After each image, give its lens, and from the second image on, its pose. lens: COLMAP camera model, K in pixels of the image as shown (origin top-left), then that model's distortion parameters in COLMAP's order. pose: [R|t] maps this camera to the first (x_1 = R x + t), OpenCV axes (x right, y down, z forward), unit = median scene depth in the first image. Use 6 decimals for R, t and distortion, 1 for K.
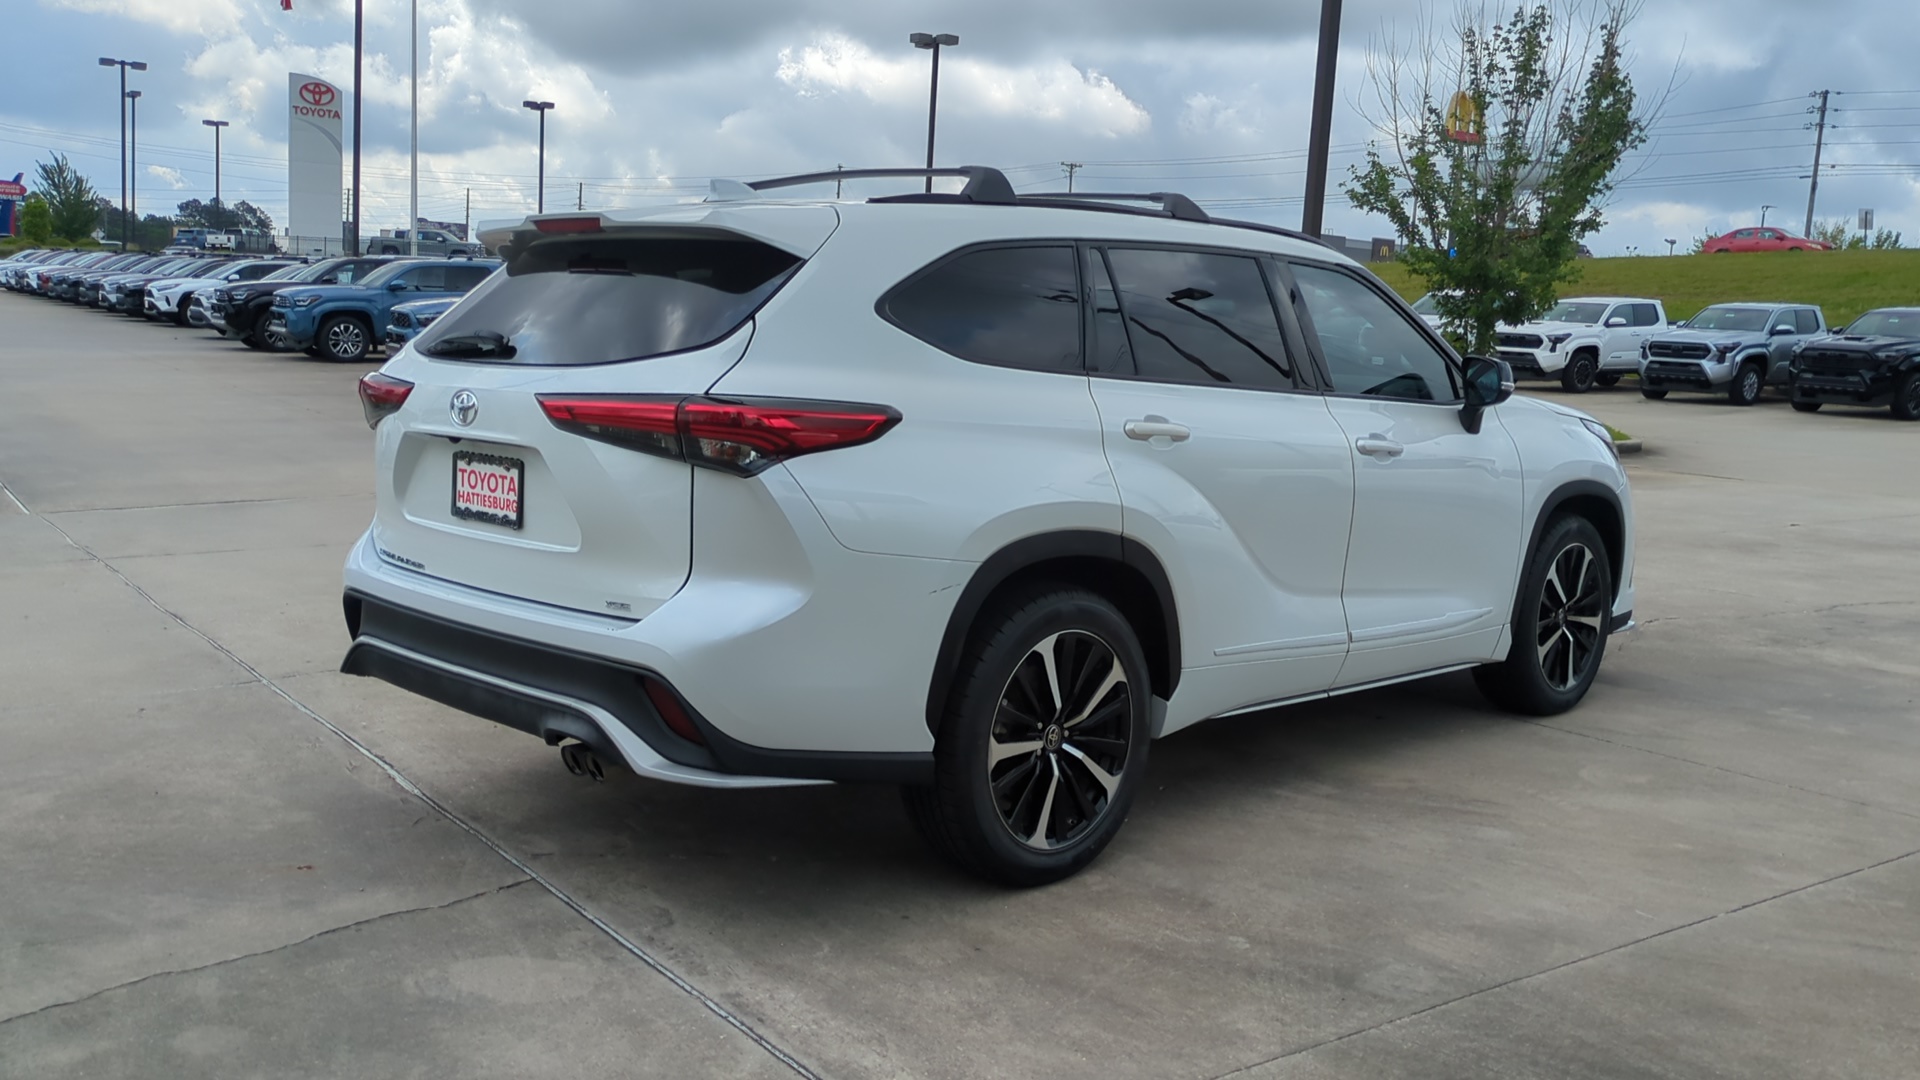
lens RADIAL K [[1662.8, 0, 961.1], [0, 1662.8, 544.8], [0, 0, 1]] dist [0.059037, -0.066979]
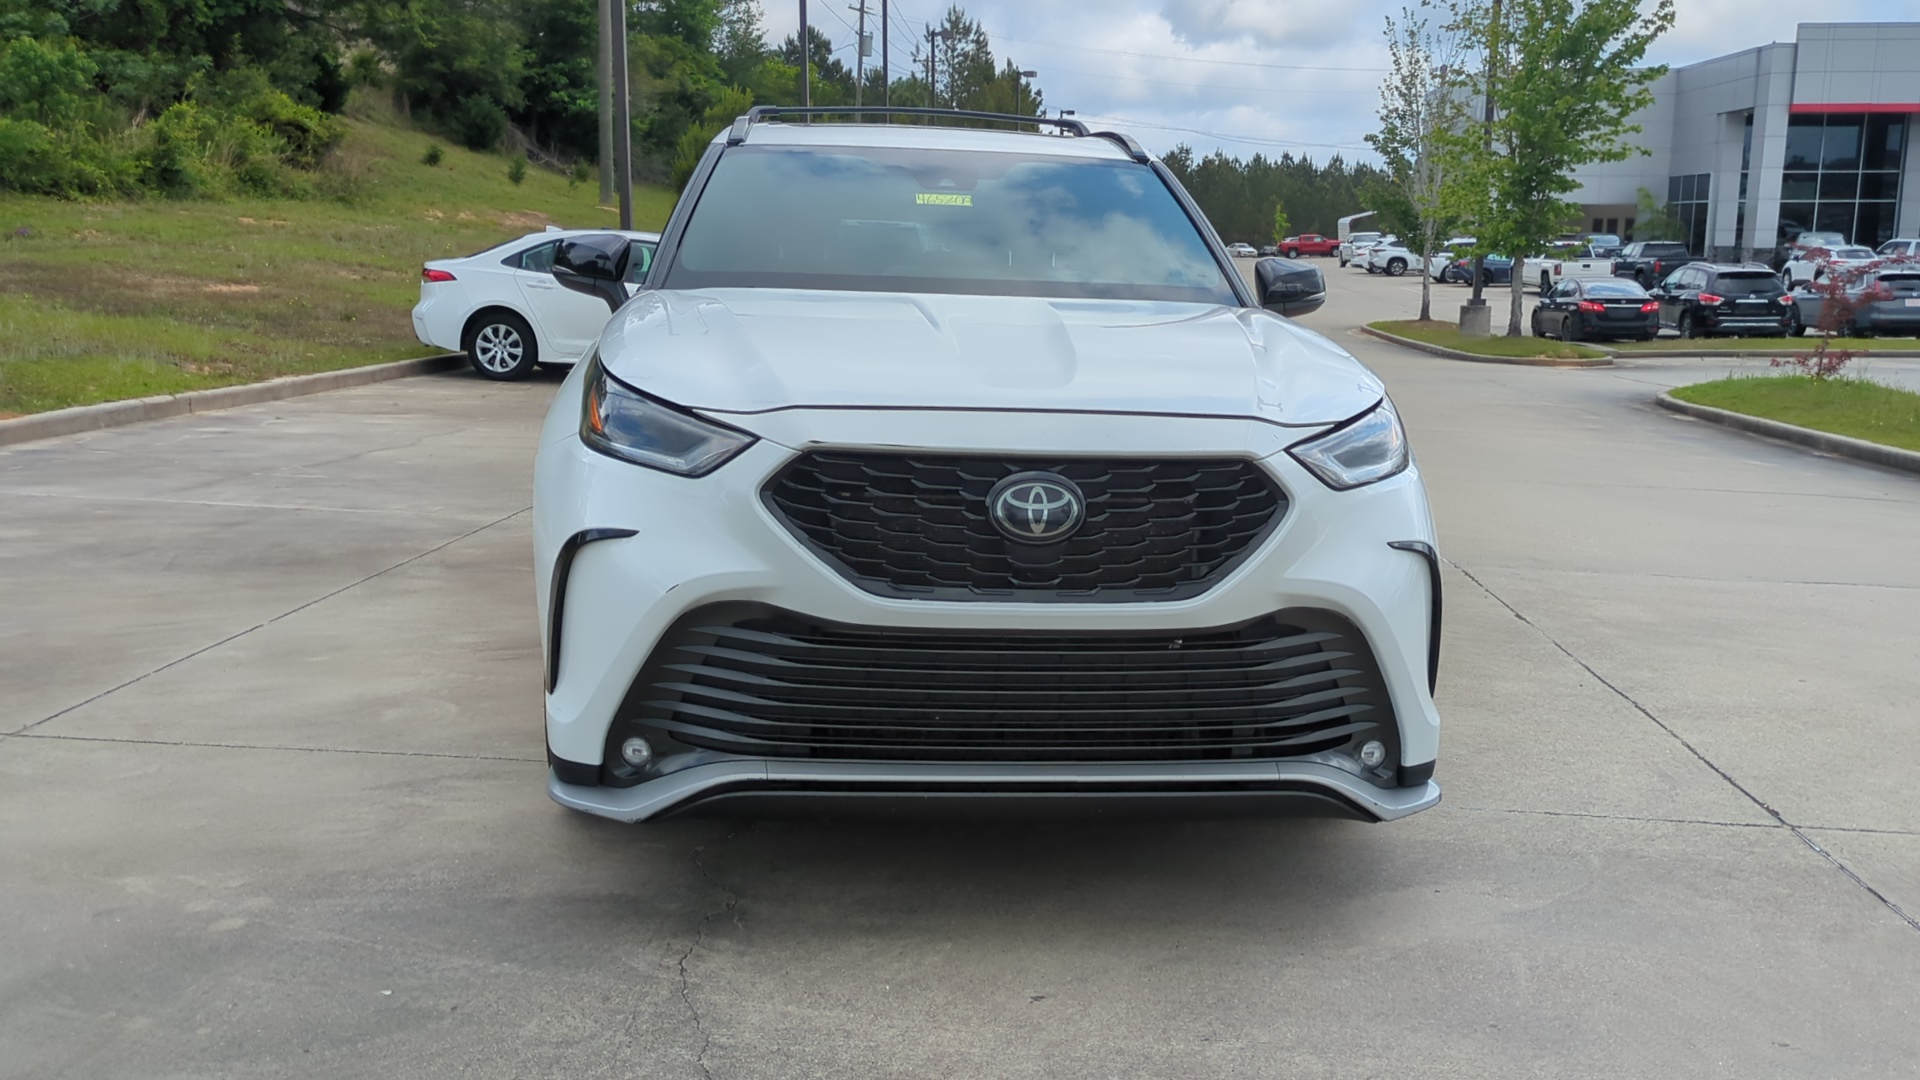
lens RADIAL K [[1662.8, 0, 961.8], [0, 1662.8, 529.5], [0, 0, 1]] dist [0.059037, -0.066979]
pose [[-0.641712, 0.073977, -0.763370, 1.103384], [-0.150113, 0.963971, 0.219606, -0.235079], [0.752112, 0.255515, -0.607486, 2.184781]]
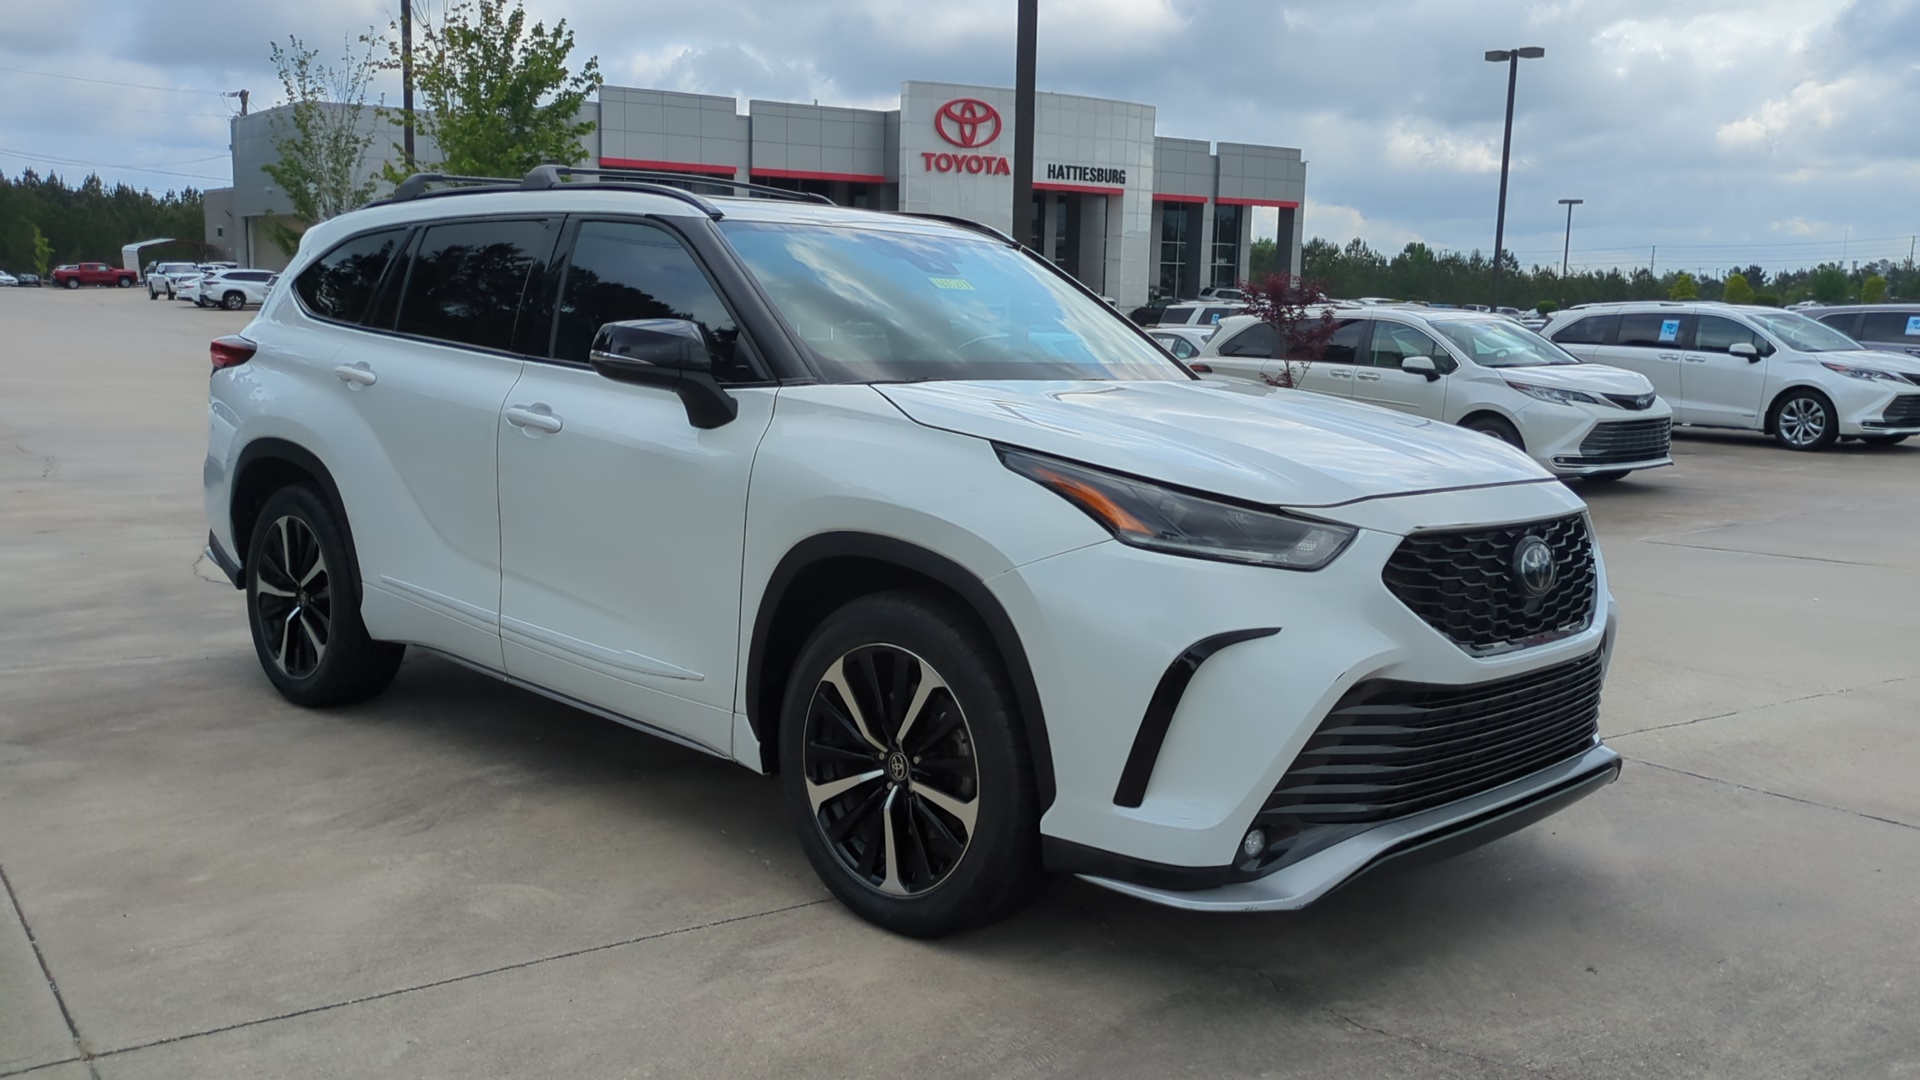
lens RADIAL K [[1662.8, 0, 957.3], [0, 1662.8, 530.3], [0, 0, 1]] dist [0.059037, -0.066979]
pose [[0.005466, 0.091997, -0.995744, 1.384637], [-0.159807, 0.983042, 0.089947, -0.141401], [0.987133, 0.158635, 0.020076, 1.470541]]
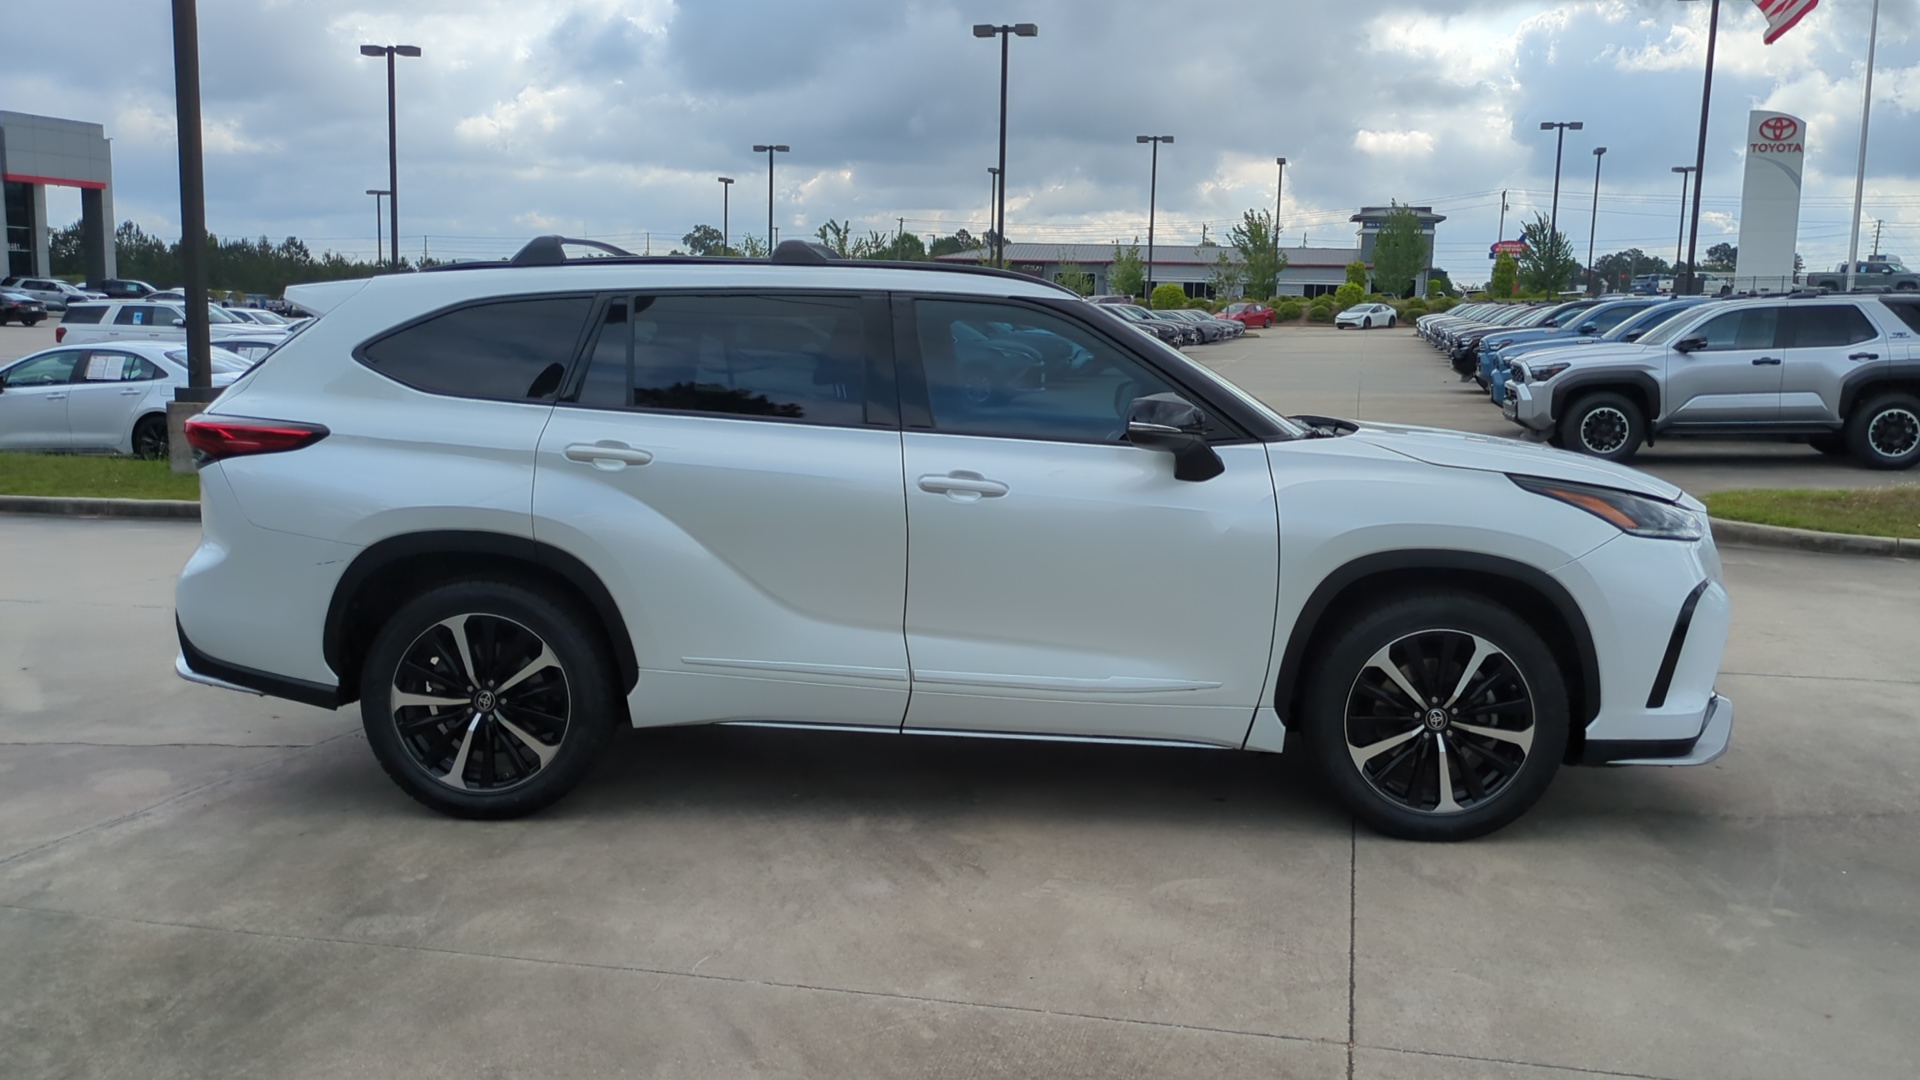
lens RADIAL K [[1662.8, 0, 959.6], [0, 1662.8, 533.8], [0, 0, 1]] dist [0.059037, -0.066979]
pose [[0.654946, 0.065051, -0.752870, 1.186625], [-0.088783, 0.996012, 0.008825, -0.047432], [0.750442, 0.061062, 0.658110, 0.443221]]
